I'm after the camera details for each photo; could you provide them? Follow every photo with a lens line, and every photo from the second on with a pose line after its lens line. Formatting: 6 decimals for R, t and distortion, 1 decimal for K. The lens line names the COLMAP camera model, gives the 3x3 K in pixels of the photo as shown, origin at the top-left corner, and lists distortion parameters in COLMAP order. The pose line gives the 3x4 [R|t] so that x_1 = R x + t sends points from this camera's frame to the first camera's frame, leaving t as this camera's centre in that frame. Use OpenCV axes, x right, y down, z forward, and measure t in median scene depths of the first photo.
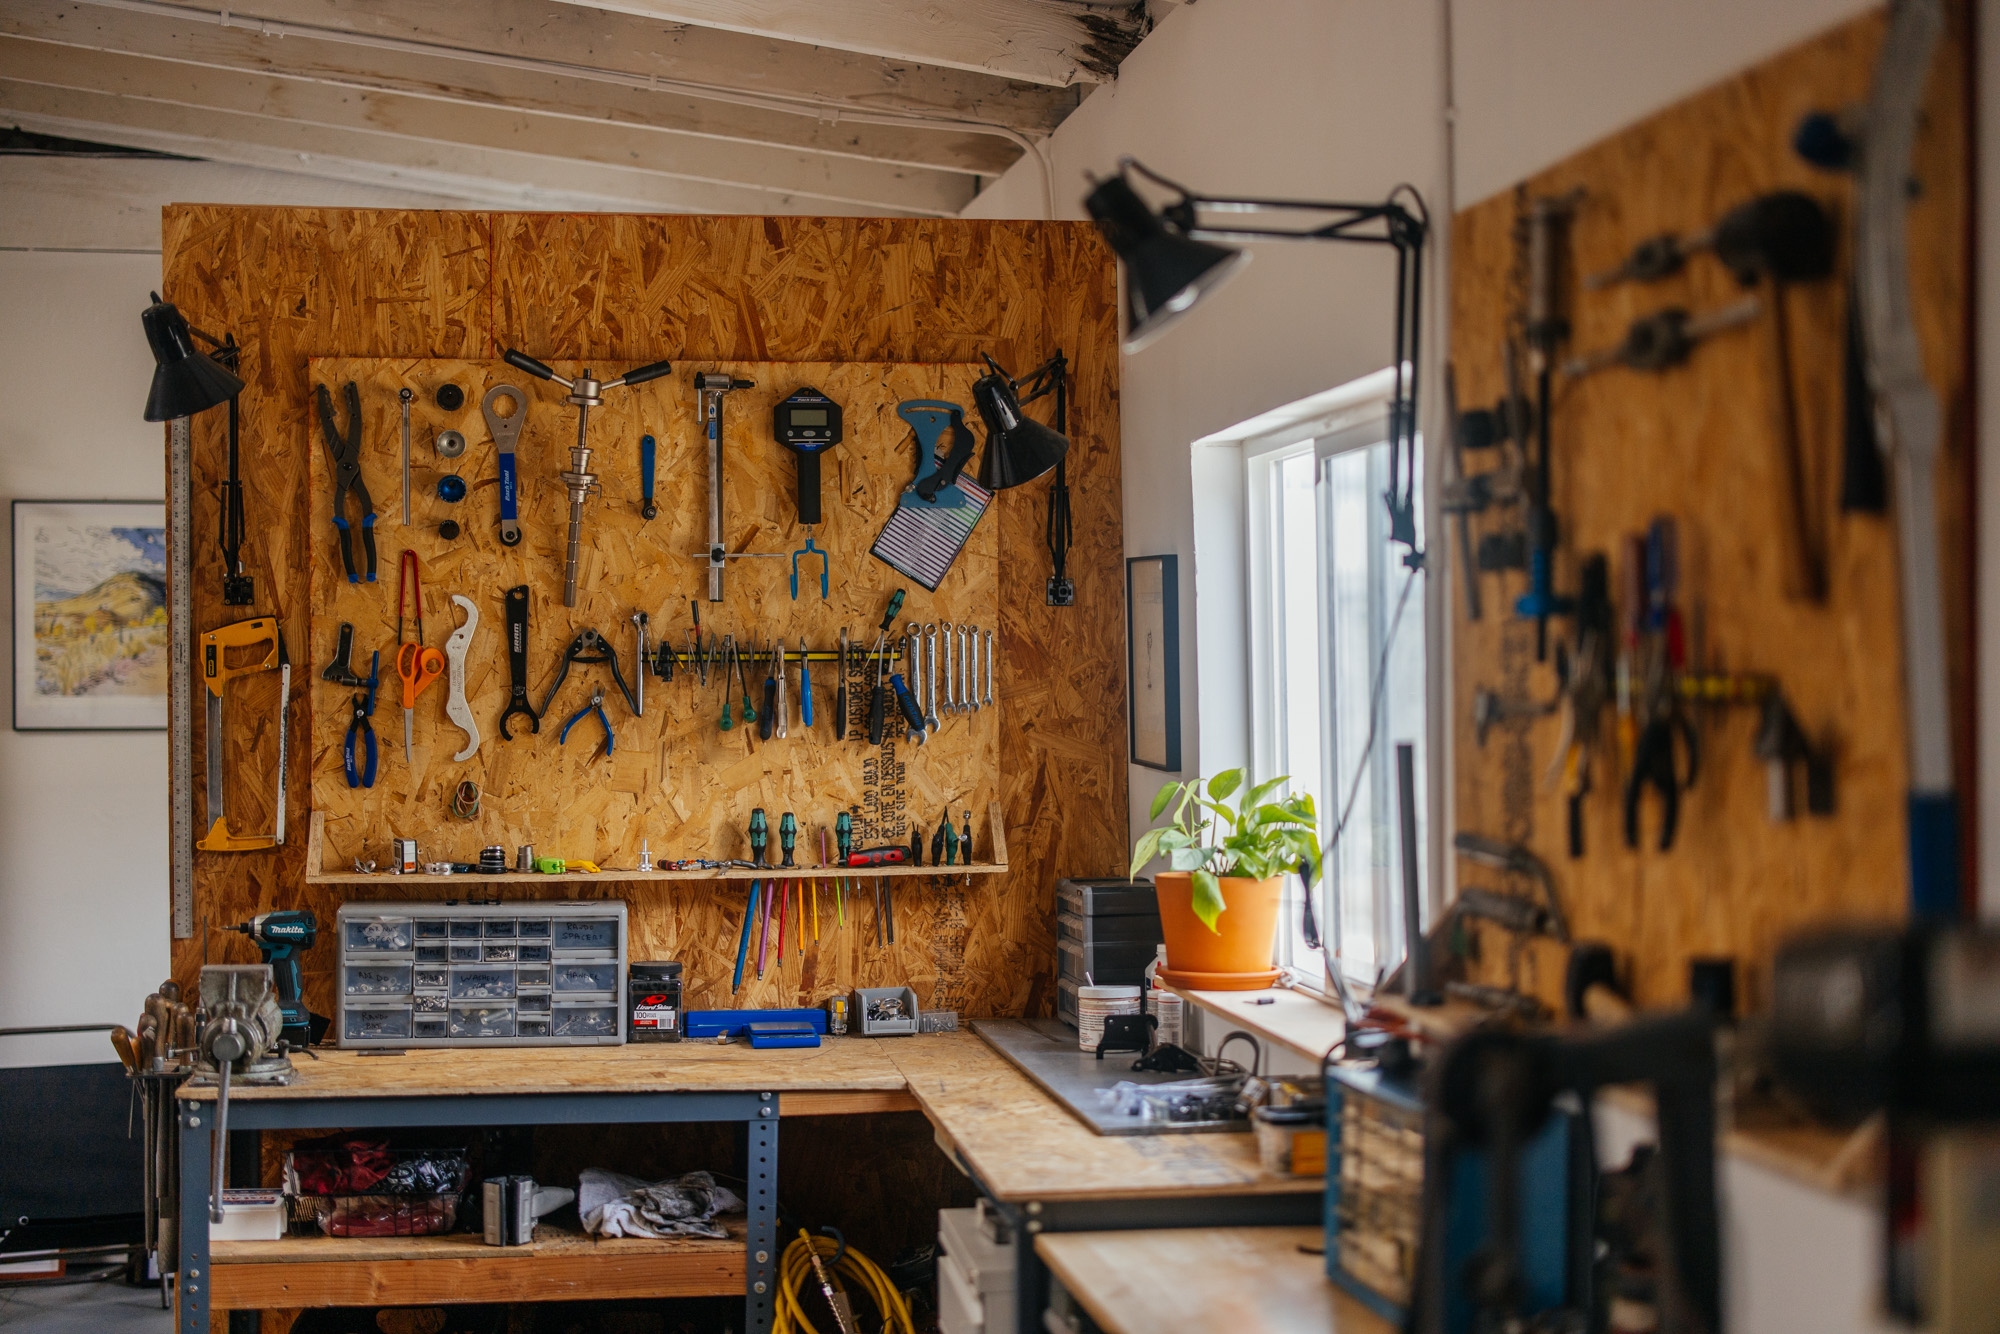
lens RADIAL K [[2835.7, 0, 943.4], [0, 2835.7, 689.7], [0, 0, 1]] dist [0.020483, 0.000000]
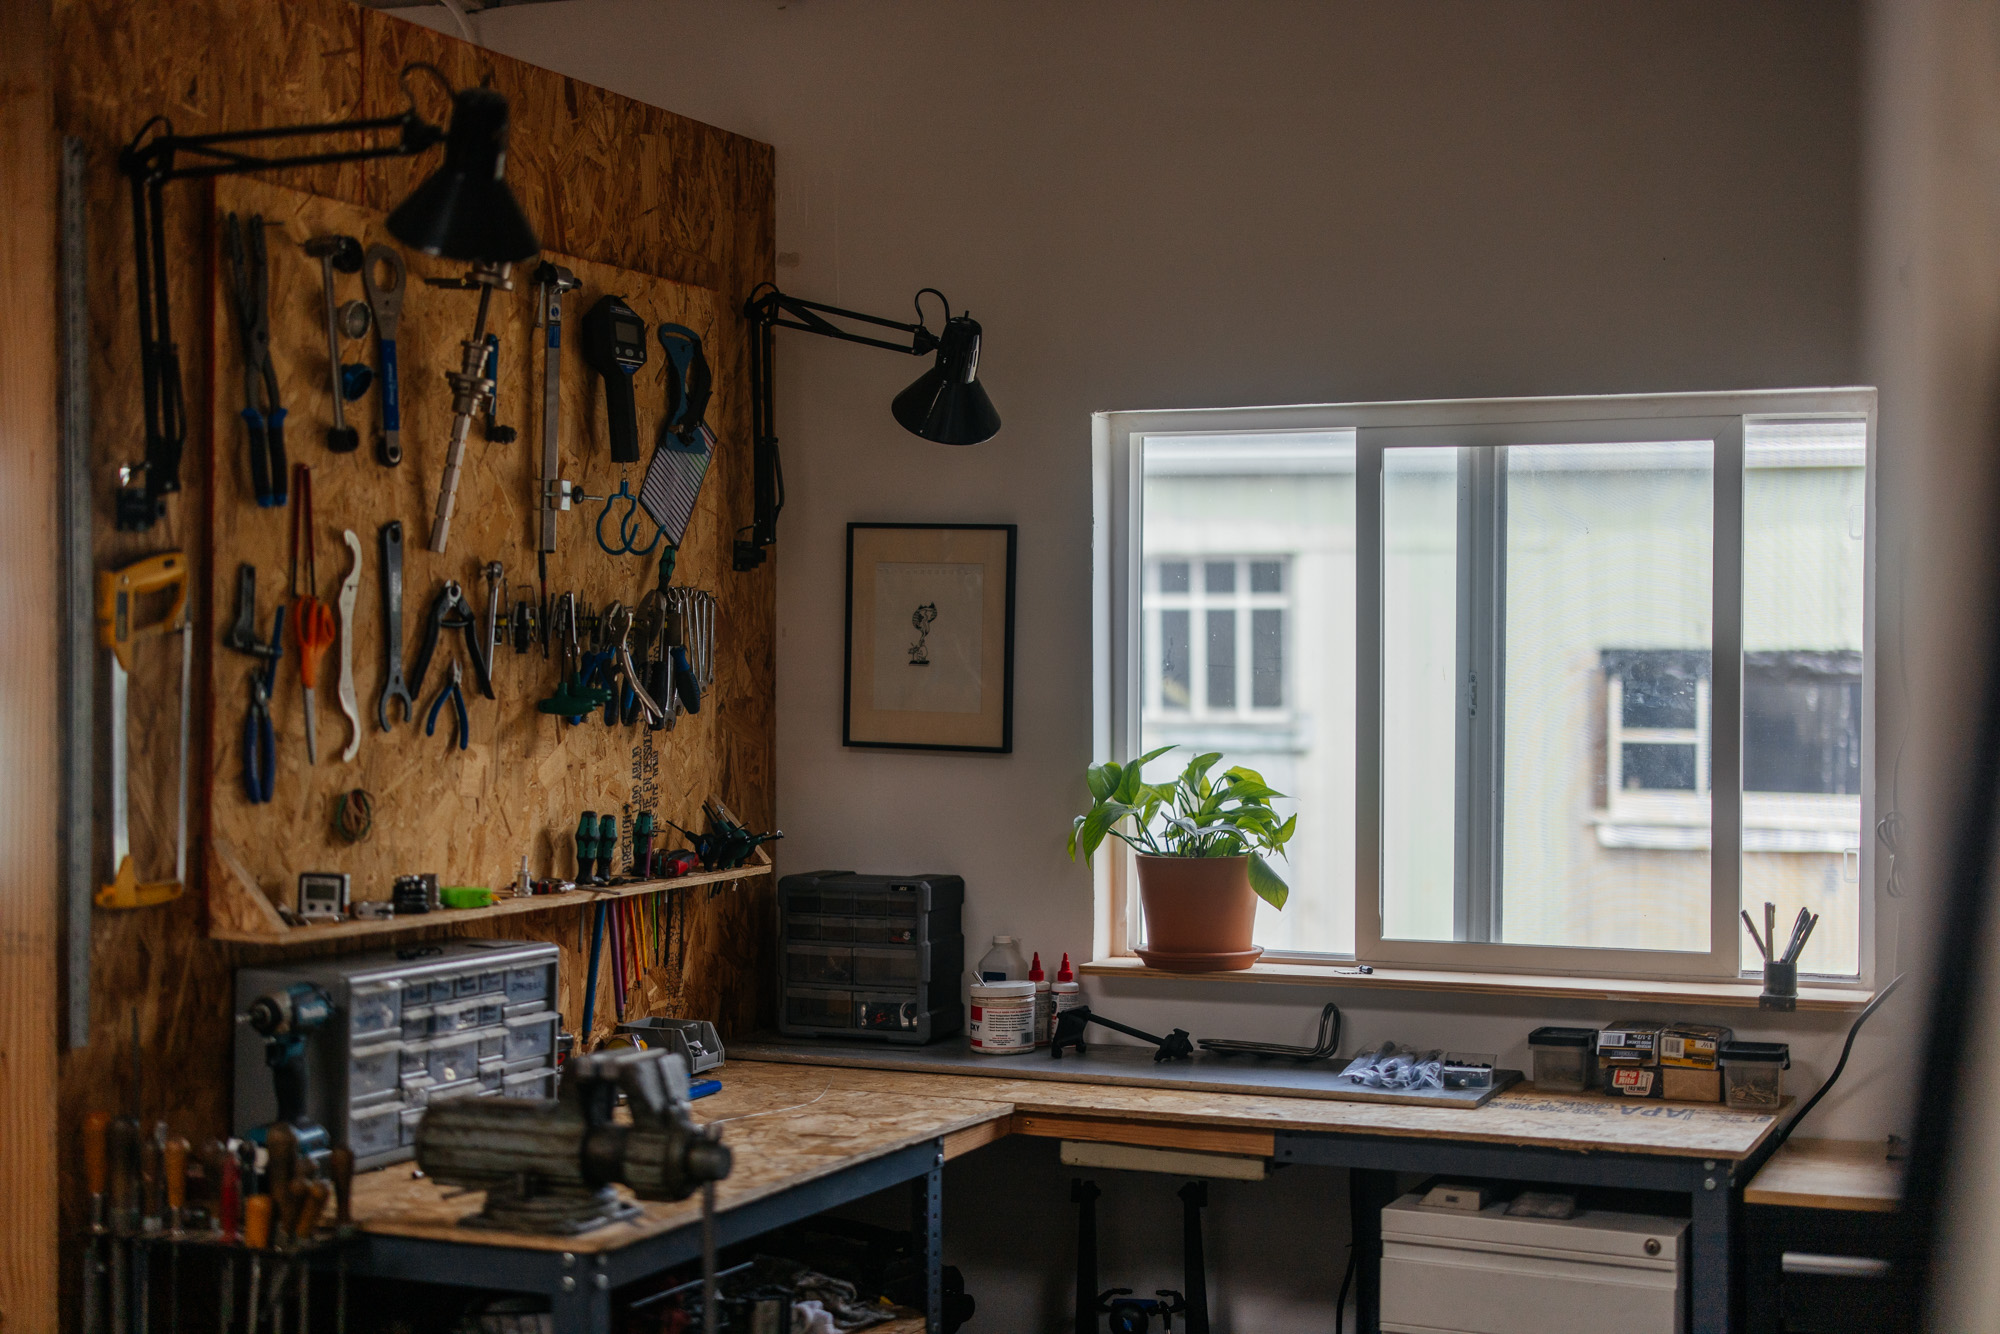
lens RADIAL K [[2835.7, 0, 1004.4], [0, 2835.7, 688.3], [0, 0, 1]] dist [0.020483, 0.000000]
pose [[0.524079, -0.002768, 0.851665, -0.697644], [-0.001849, 0.999989, 0.004388, 0.003144], [-0.851667, -0.003874, 0.524068, 0.482094]]
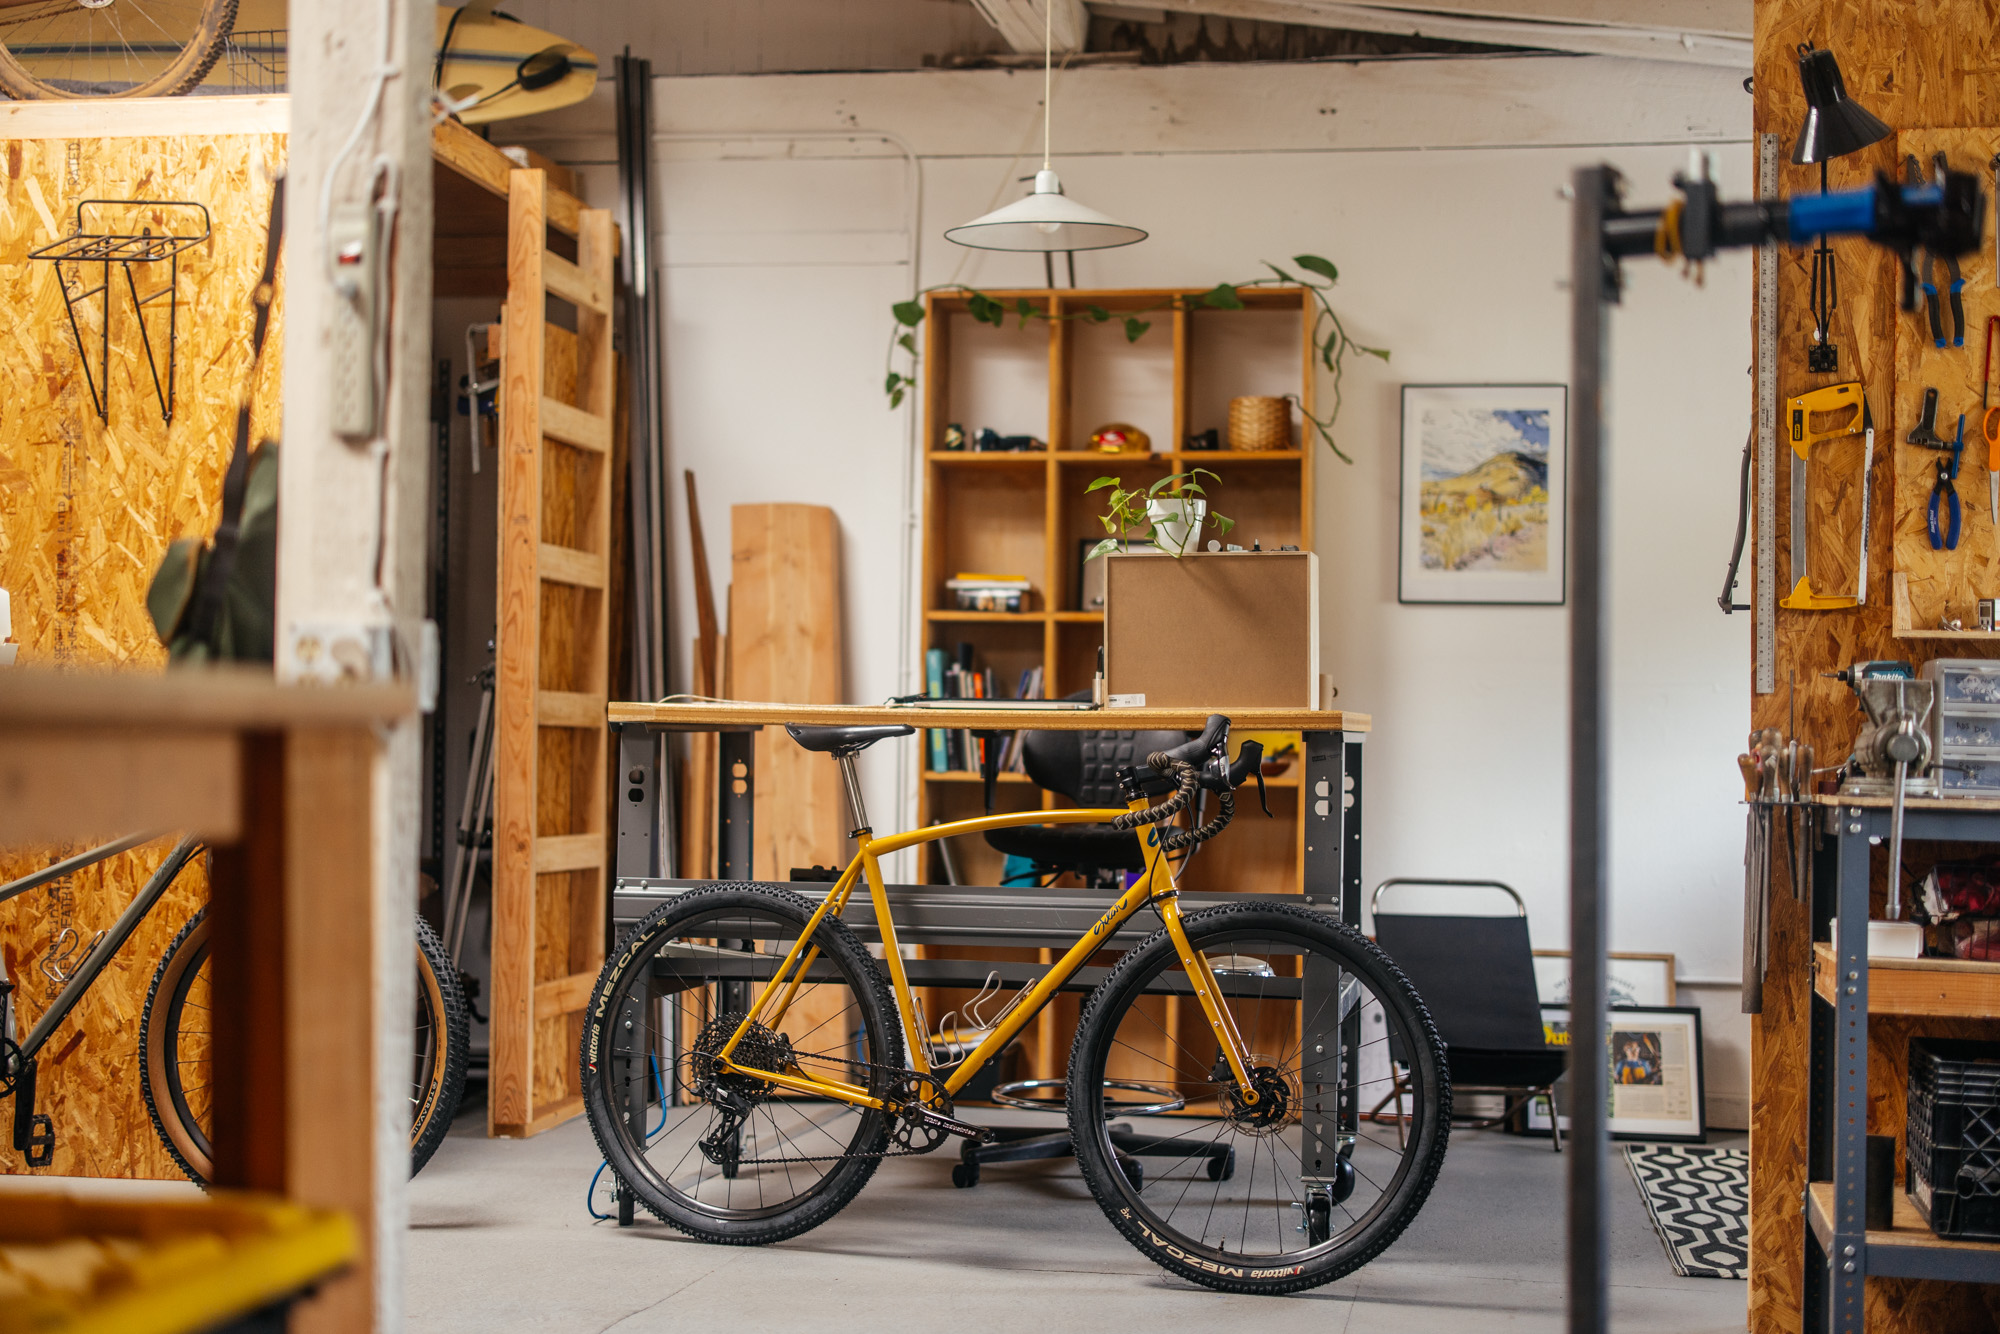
lens RADIAL K [[2835.7, 0, 1003.0], [0, 2835.7, 663.0], [0, 0, 1]] dist [0.020483, 0.000000]
pose [[0.943406, 0.009700, -0.331498, -0.184923], [-0.019965, 0.999420, -0.027572, 0.109433], [0.331039, 0.032630, 0.943053, -0.067710]]
